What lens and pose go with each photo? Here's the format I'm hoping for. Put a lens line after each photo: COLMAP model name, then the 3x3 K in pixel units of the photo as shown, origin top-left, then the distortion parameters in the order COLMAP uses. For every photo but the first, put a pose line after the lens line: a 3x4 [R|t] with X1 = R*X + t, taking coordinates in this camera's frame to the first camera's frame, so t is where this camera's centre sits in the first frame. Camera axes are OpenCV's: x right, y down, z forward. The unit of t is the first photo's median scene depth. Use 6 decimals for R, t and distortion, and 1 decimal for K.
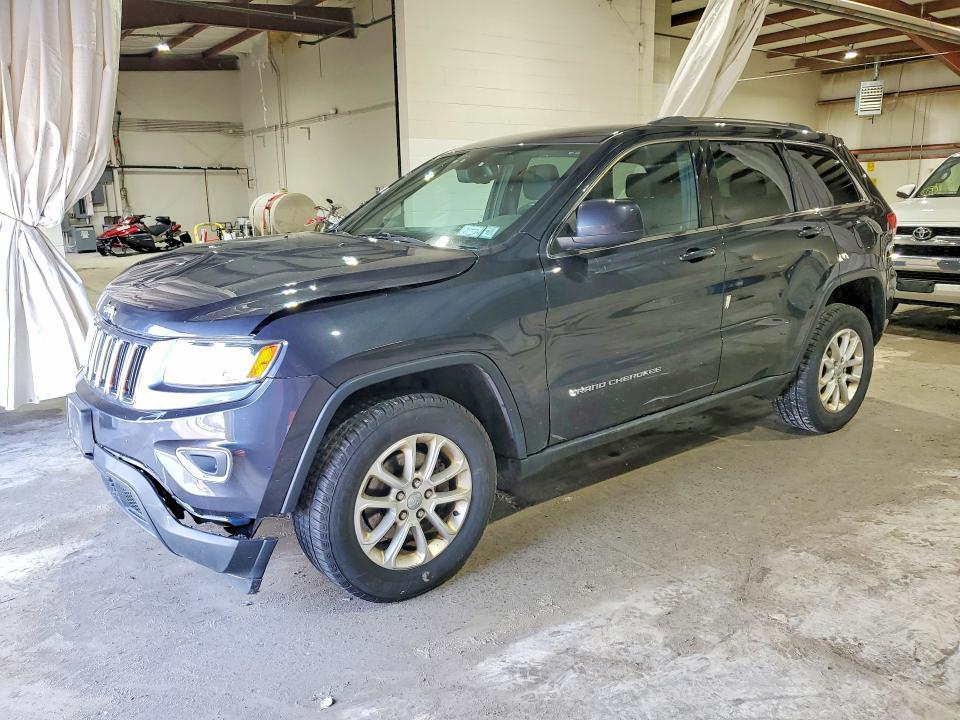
lens RADIAL K [[777.2, 0, 481.5], [0, 777.2, 359.1], [0, 0, 1]] dist [-0.000455, 0.010032]
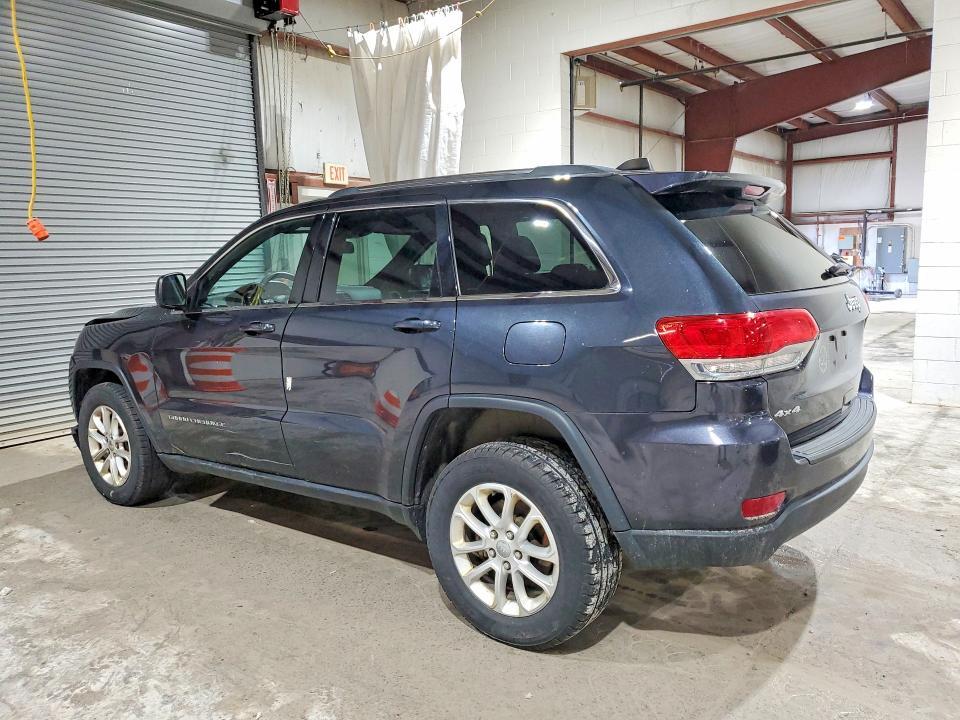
lens RADIAL K [[777.2, 0, 482.1], [0, 777.2, 361.5], [0, 0, 1]] dist [-0.000455, 0.010032]
pose [[0.242683, 0.149940, -0.958448, 1.547812], [-0.184734, 0.977047, 0.106074, -0.296614], [0.952354, 0.151315, 0.264812, 1.176607]]
